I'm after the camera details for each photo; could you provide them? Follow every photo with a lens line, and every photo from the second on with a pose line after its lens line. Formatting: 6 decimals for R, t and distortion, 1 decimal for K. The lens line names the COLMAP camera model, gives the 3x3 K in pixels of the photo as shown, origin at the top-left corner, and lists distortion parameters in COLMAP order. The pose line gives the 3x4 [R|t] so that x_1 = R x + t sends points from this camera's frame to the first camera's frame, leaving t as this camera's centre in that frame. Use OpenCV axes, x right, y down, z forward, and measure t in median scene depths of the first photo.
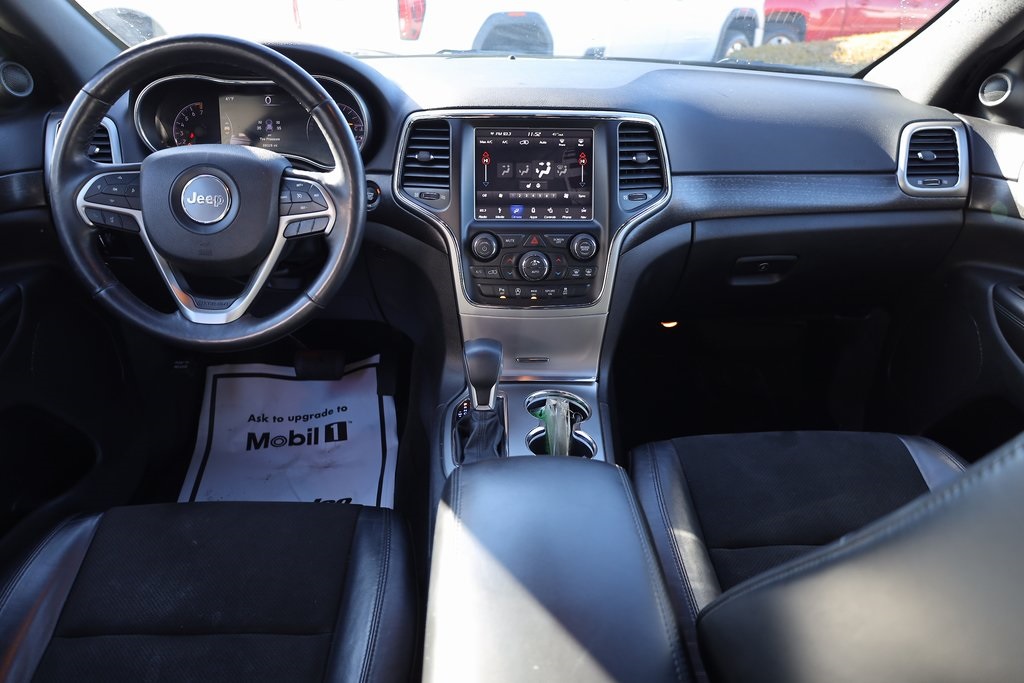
lens RADIAL K [[704.9, 0, 512.0], [0, 704.9, 341.5], [0, 0, 1]] dist [-0.007885, -0.001282]
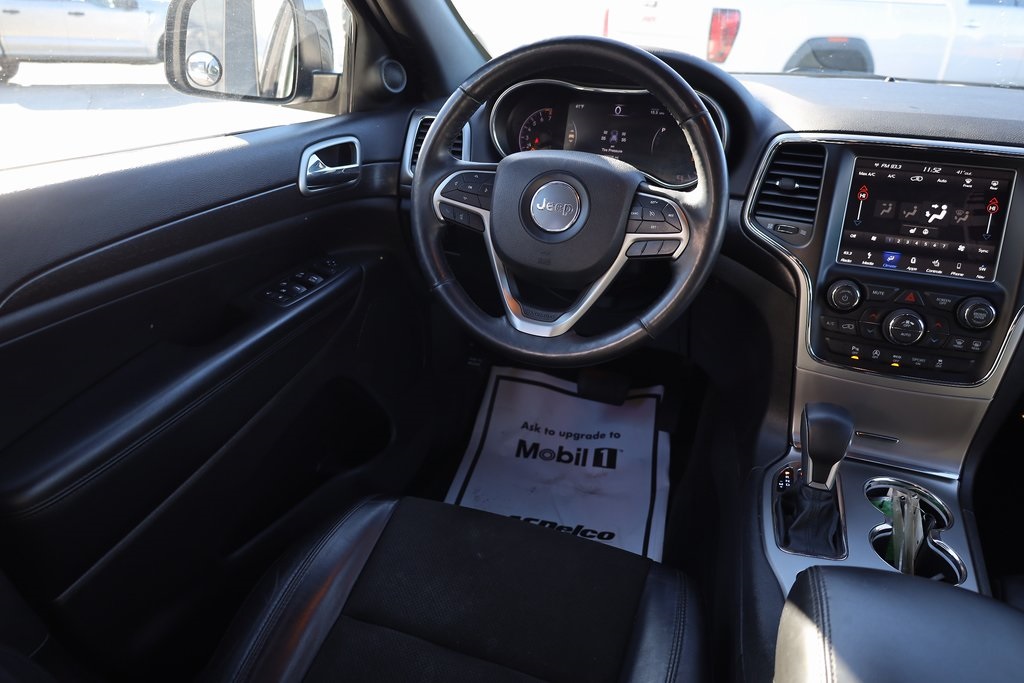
lens RADIAL K [[704.9, 0, 512.0], [0, 704.9, 341.5], [0, 0, 1]] dist [-0.007885, -0.001282]
pose [[0.928337, 0.167147, -0.332042, -0.118802], [-0.176231, 0.984345, 0.002795, -0.011892], [0.327311, 0.055922, 0.943260, 0.073211]]
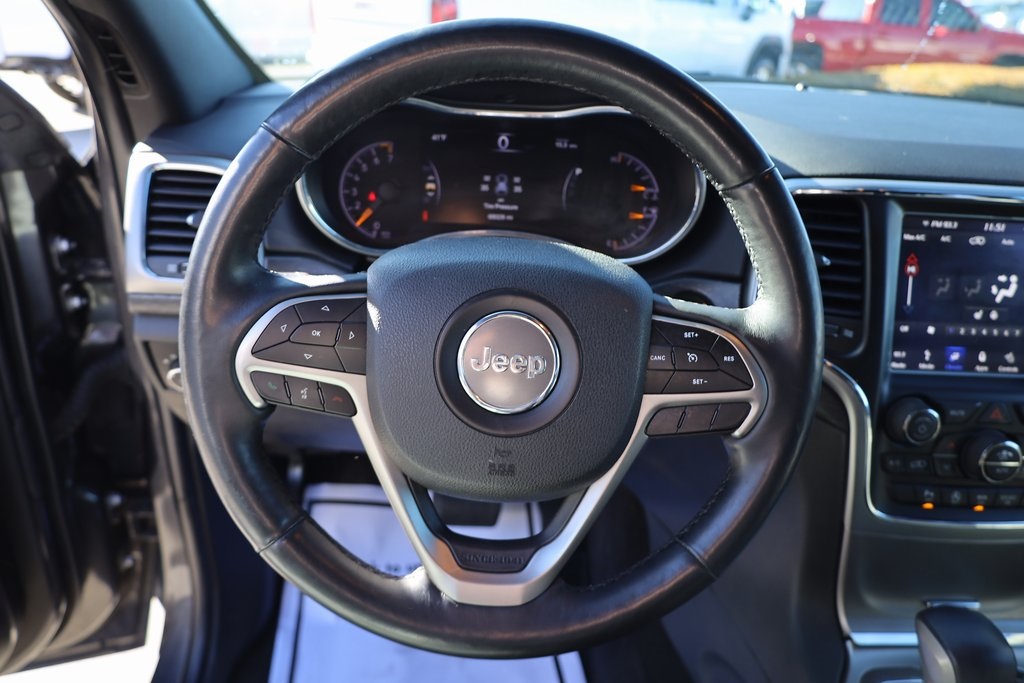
lens RADIAL K [[724.6, 0, 508.5], [0, 724.6, 346.0], [0, 0, 1]] dist [-0.036415, 0.000576]
pose [[0.999163, 0.033858, 0.022942, -0.377856], [-0.033358, 0.999205, -0.021824, -0.171195], [-0.023663, 0.021040, 0.999499, 0.427425]]
